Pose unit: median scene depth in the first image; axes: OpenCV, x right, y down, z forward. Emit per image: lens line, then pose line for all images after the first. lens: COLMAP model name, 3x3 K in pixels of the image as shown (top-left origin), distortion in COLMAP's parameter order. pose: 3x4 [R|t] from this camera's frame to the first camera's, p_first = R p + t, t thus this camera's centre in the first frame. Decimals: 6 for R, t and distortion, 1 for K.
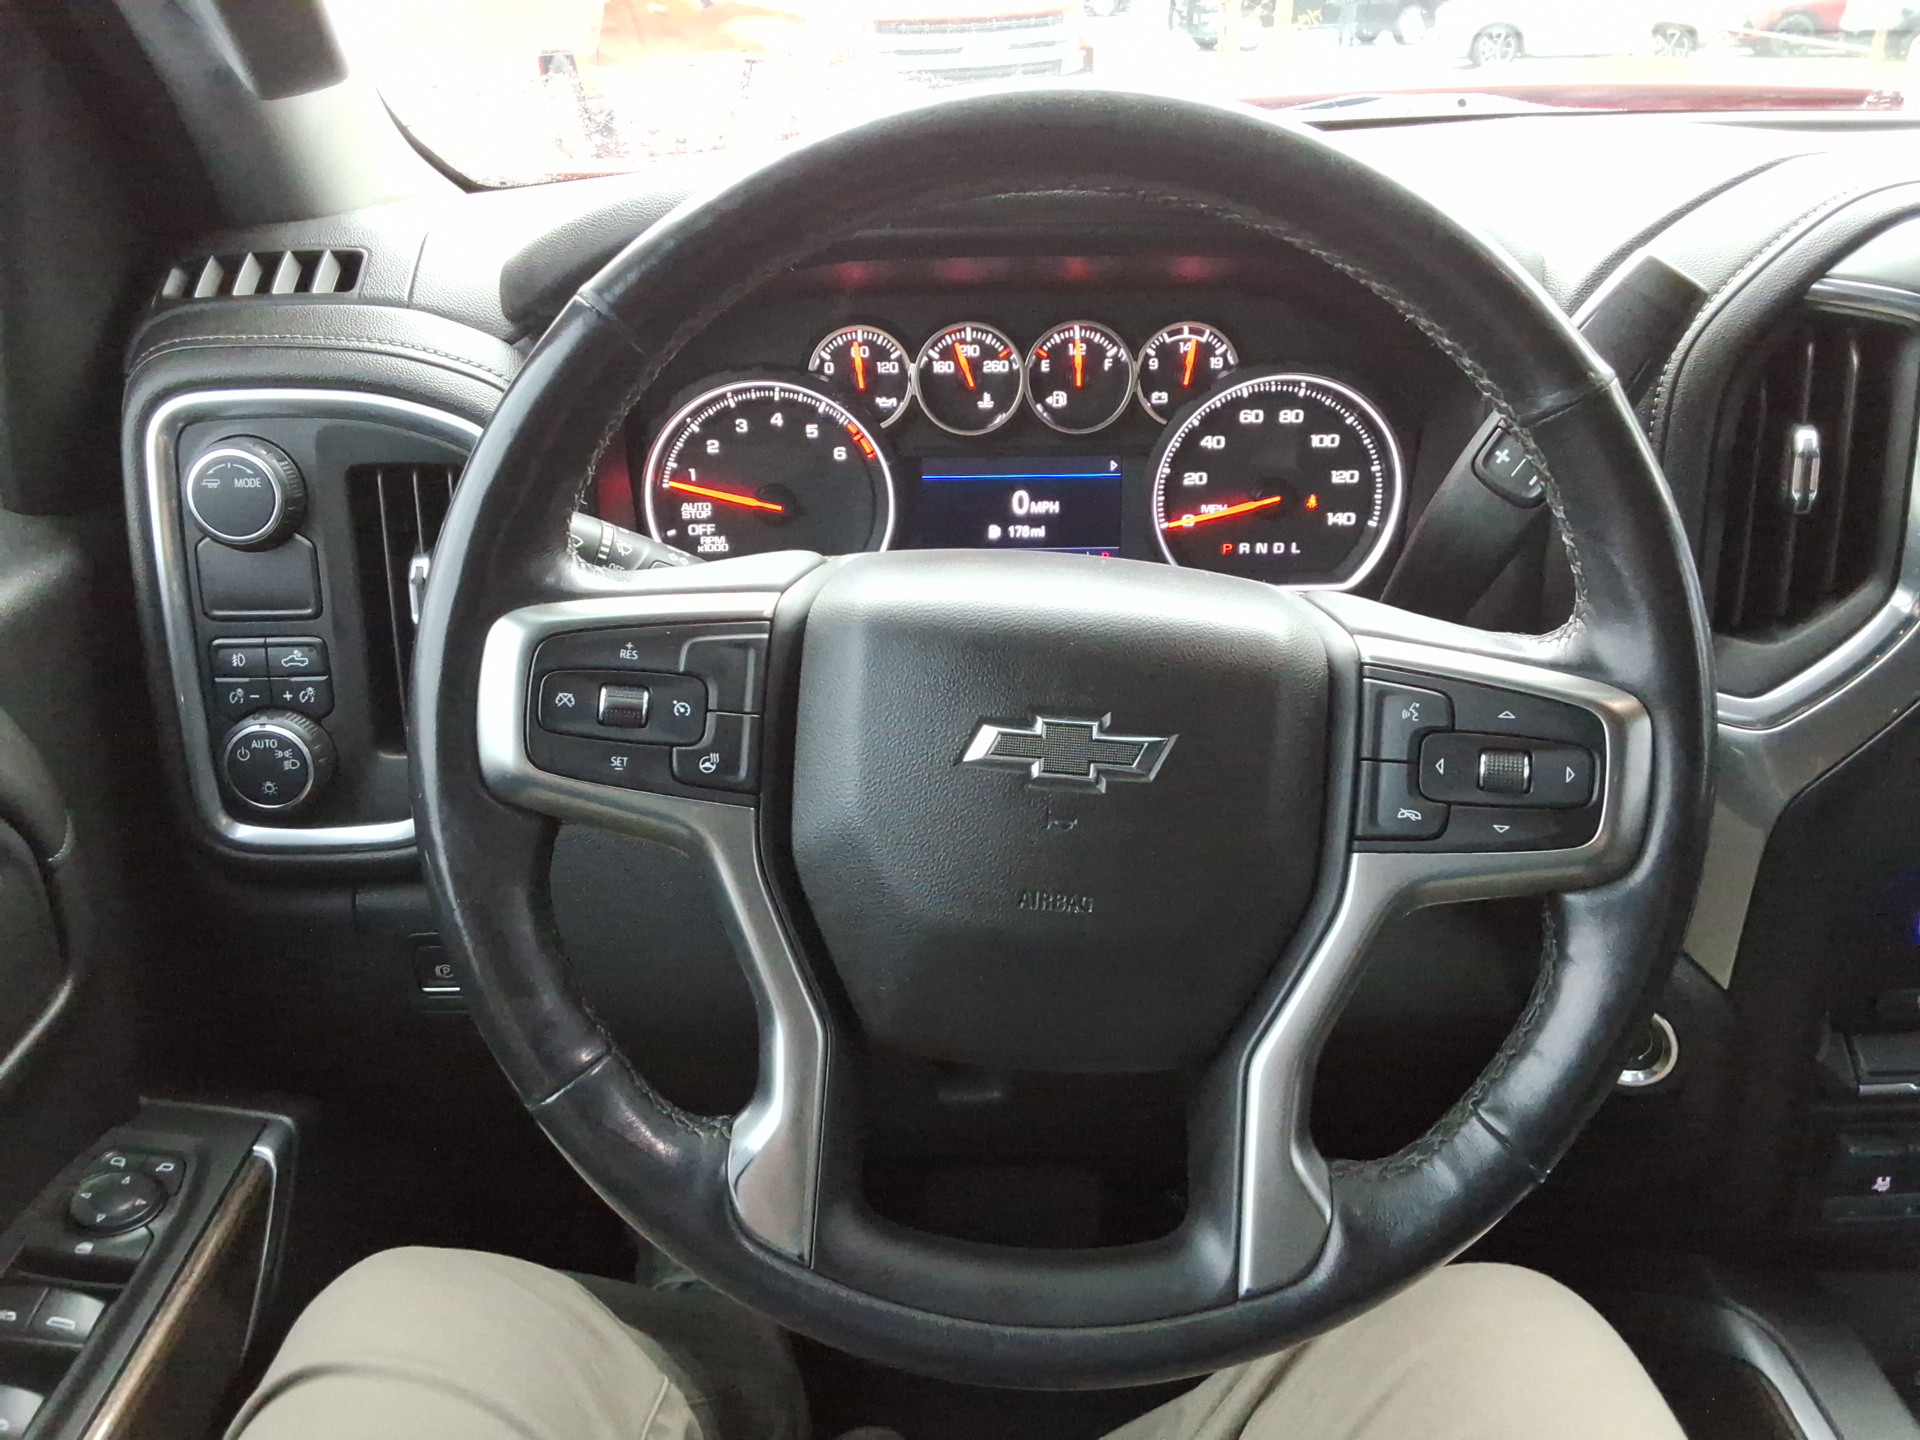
lens RADIAL K [[1538.8, 0, 971.3], [0, 1538.8, 697.1], [0, 0, 1]] dist [0.098829, -0.153402]
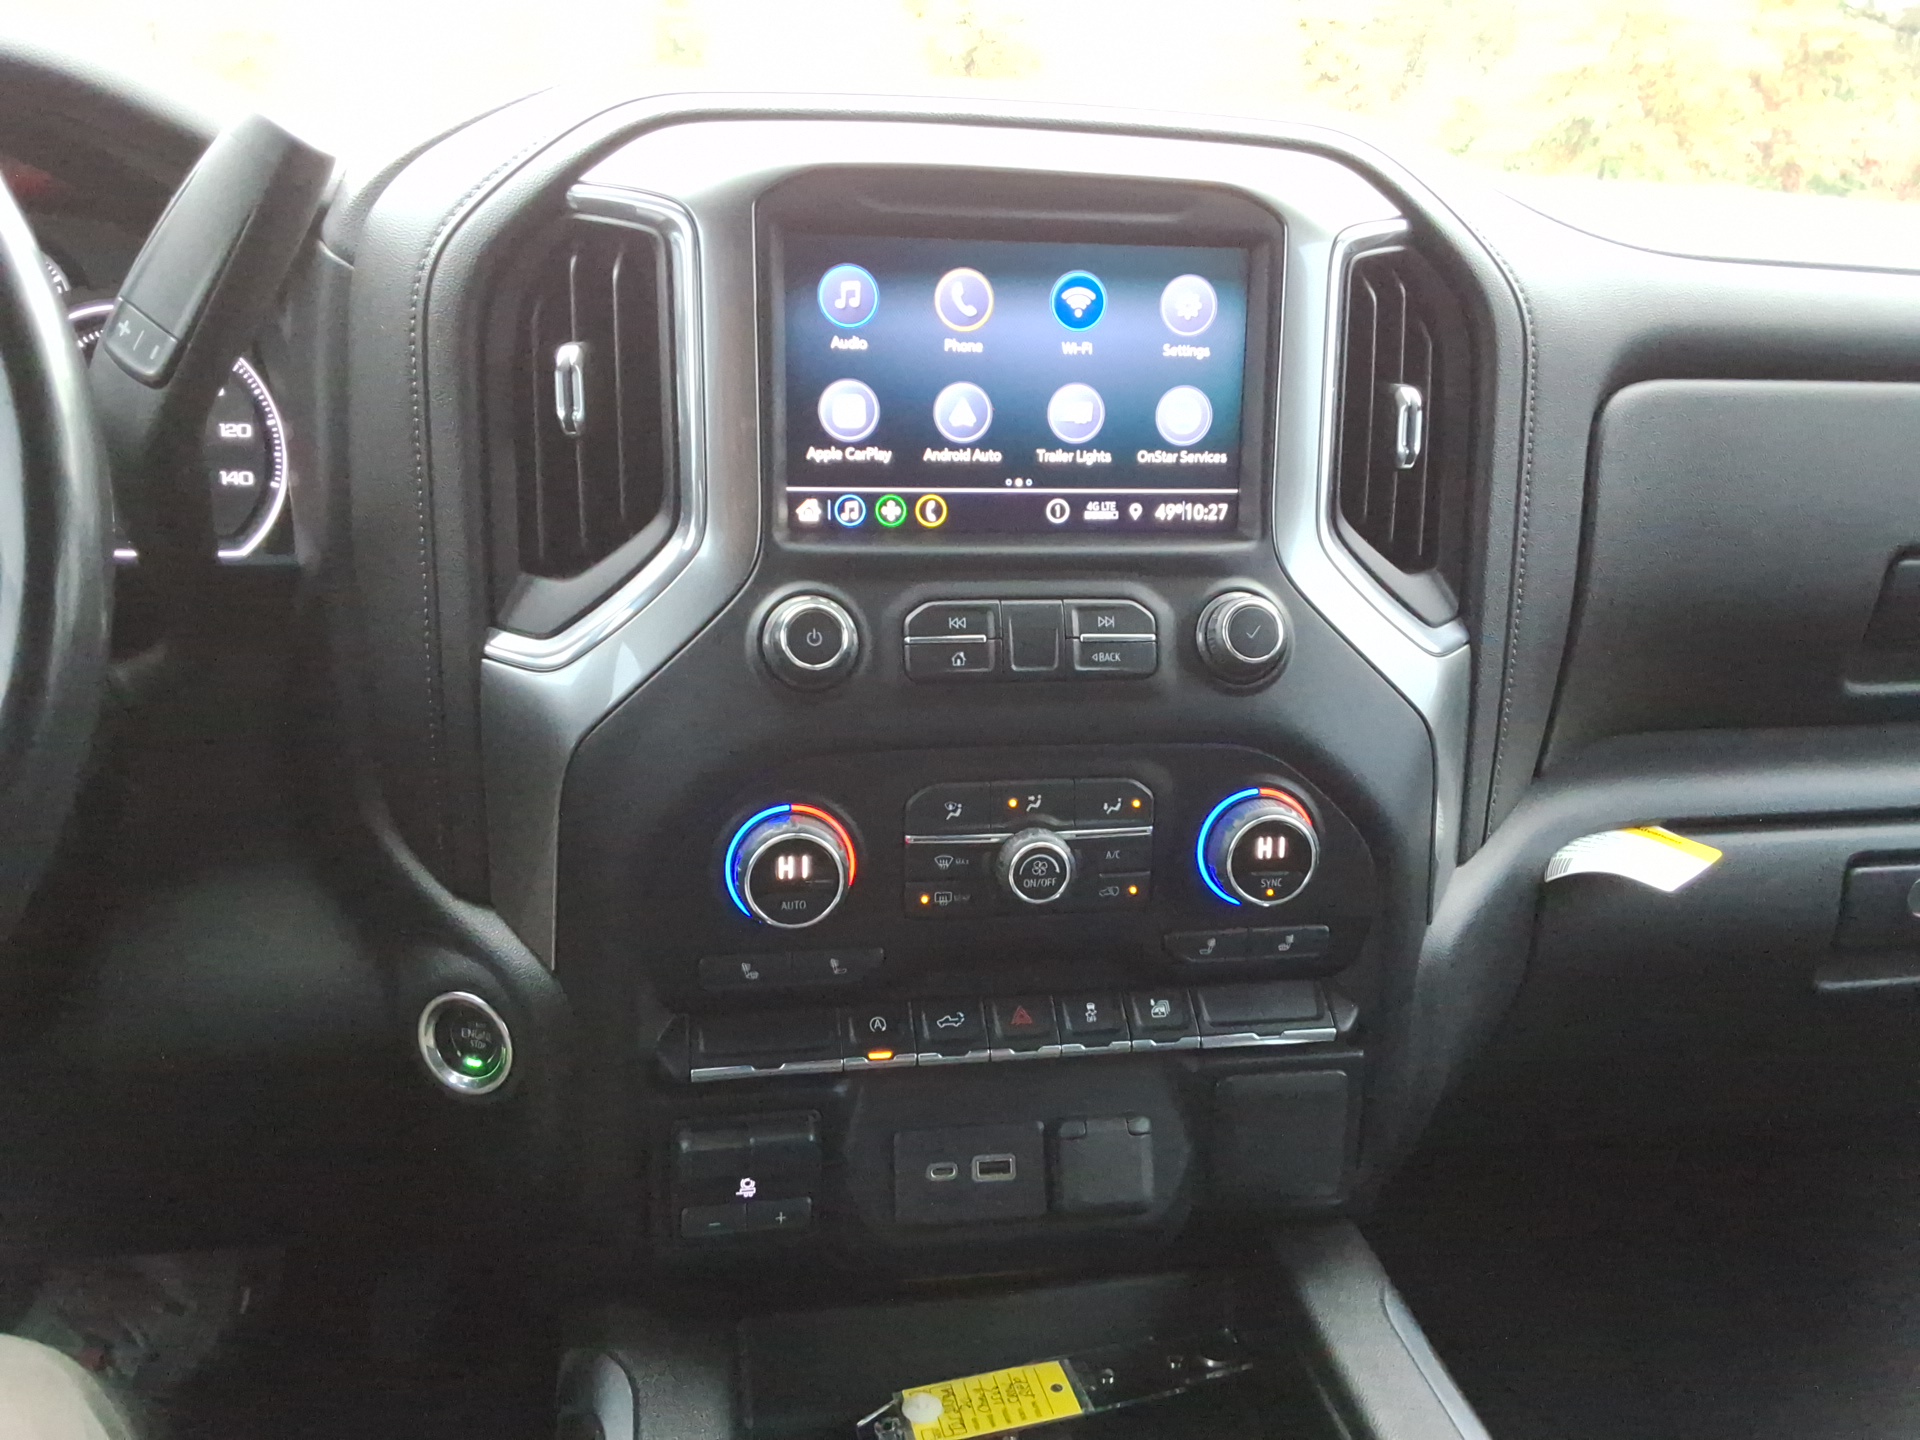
lens RADIAL K [[1538.8, 0, 978.1], [0, 1538.8, 712.8], [0, 0, 1]] dist [0.098829, -0.153402]
pose [[0.983715, -0.001566, 0.179731, 0.520857], [0.021218, 0.993981, -0.107475, 0.130008], [-0.178481, 0.109538, 0.977827, 0.067038]]
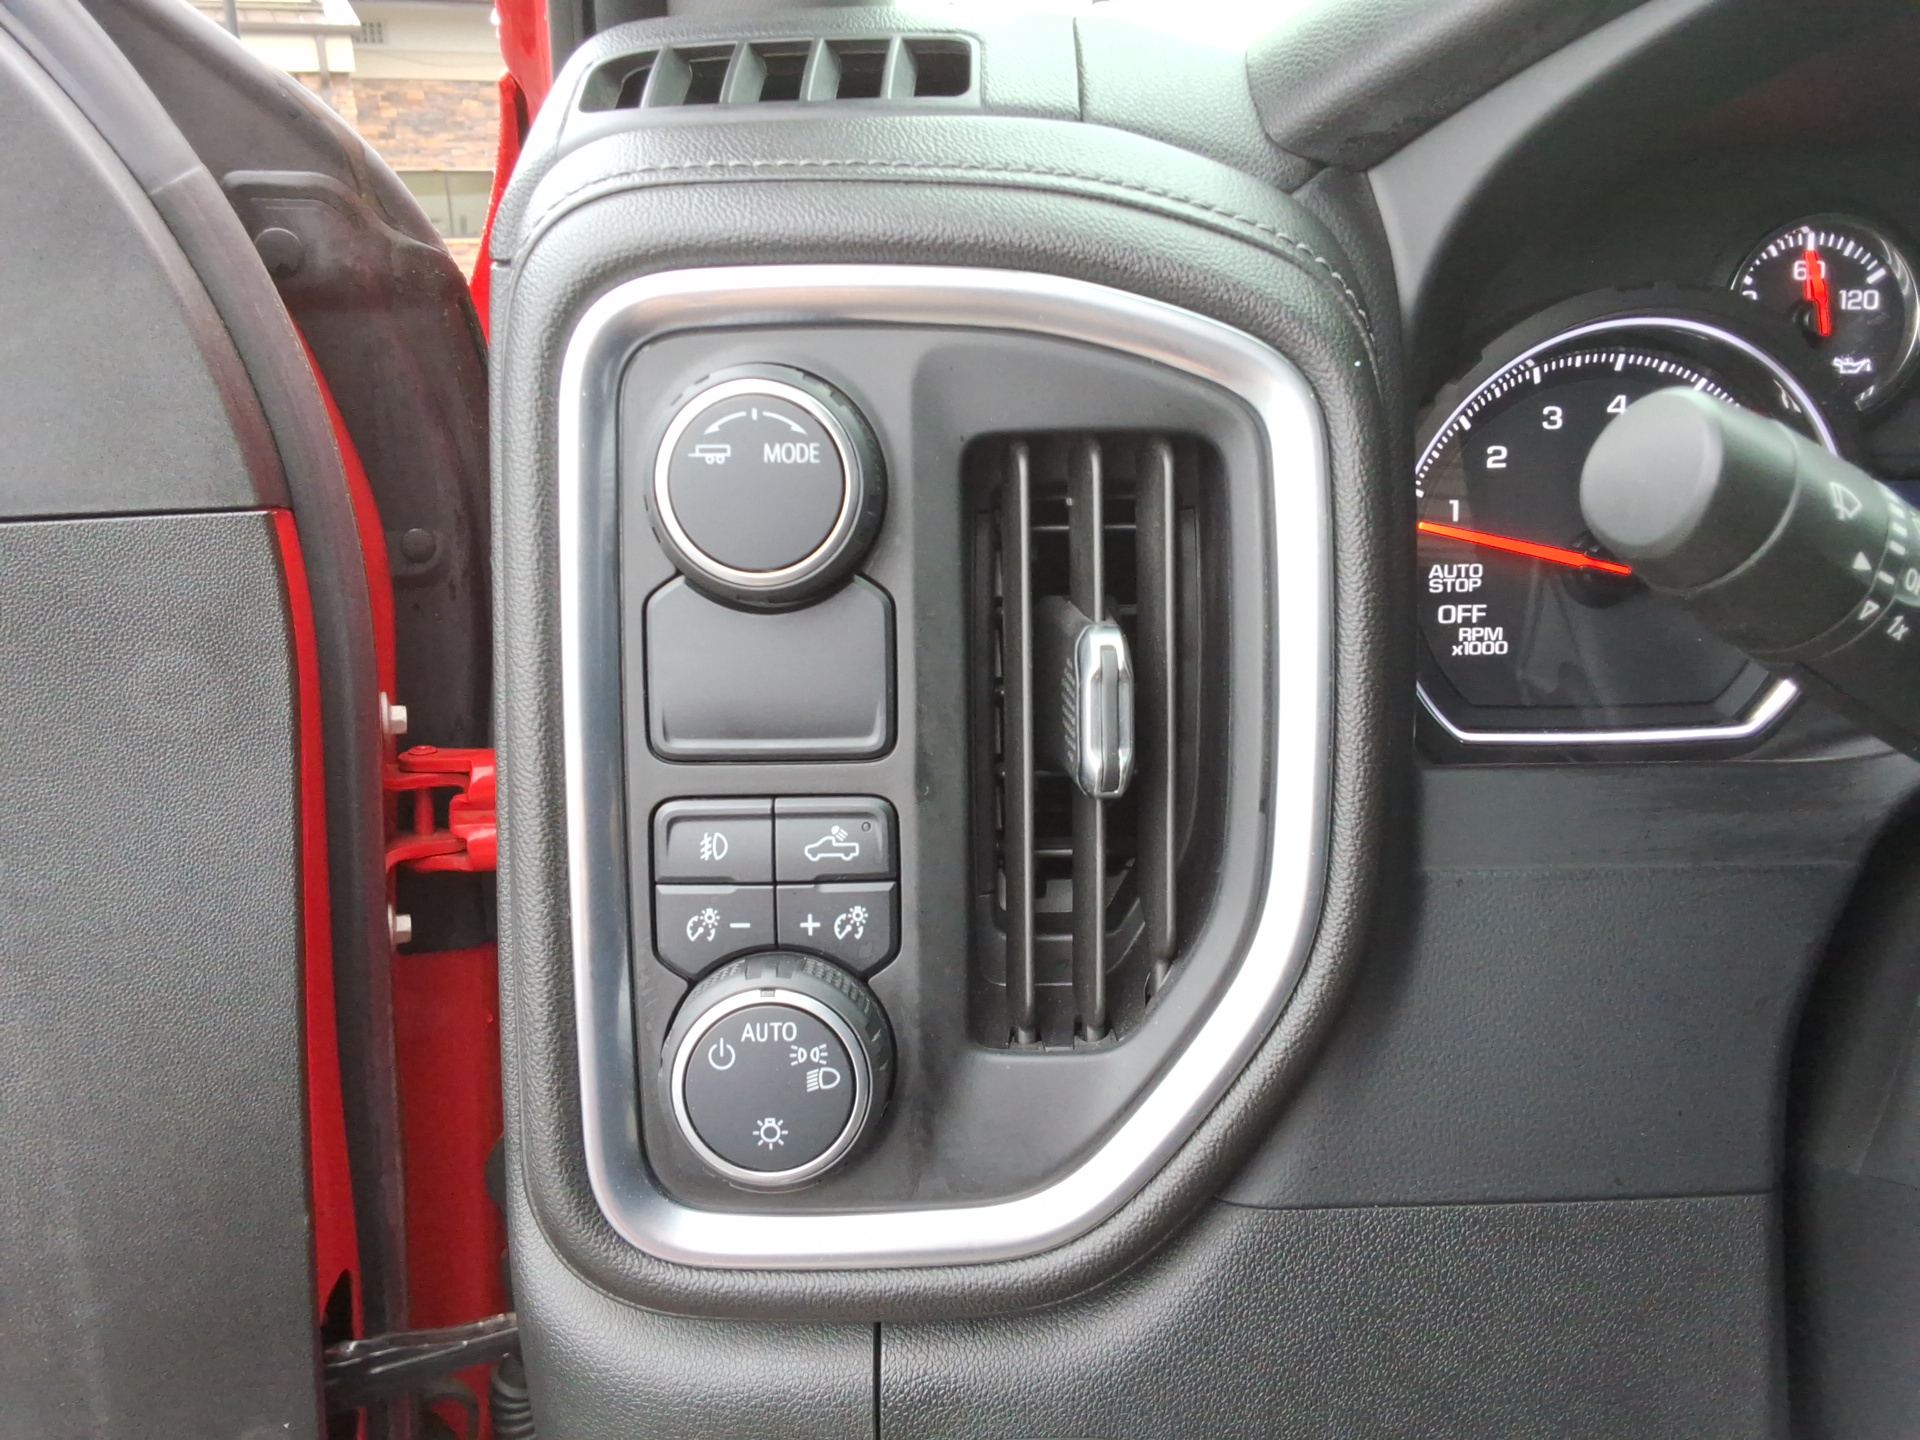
lens RADIAL K [[1538.8, 0, 963.5], [0, 1538.8, 712.0], [0, 0, 1]] dist [0.098829, -0.153402]
pose [[0.999454, 0.001657, -0.032988, -0.340053], [-0.006021, 0.991148, -0.132623, -0.002720], [0.032476, 0.132750, 0.990617, 0.484049]]
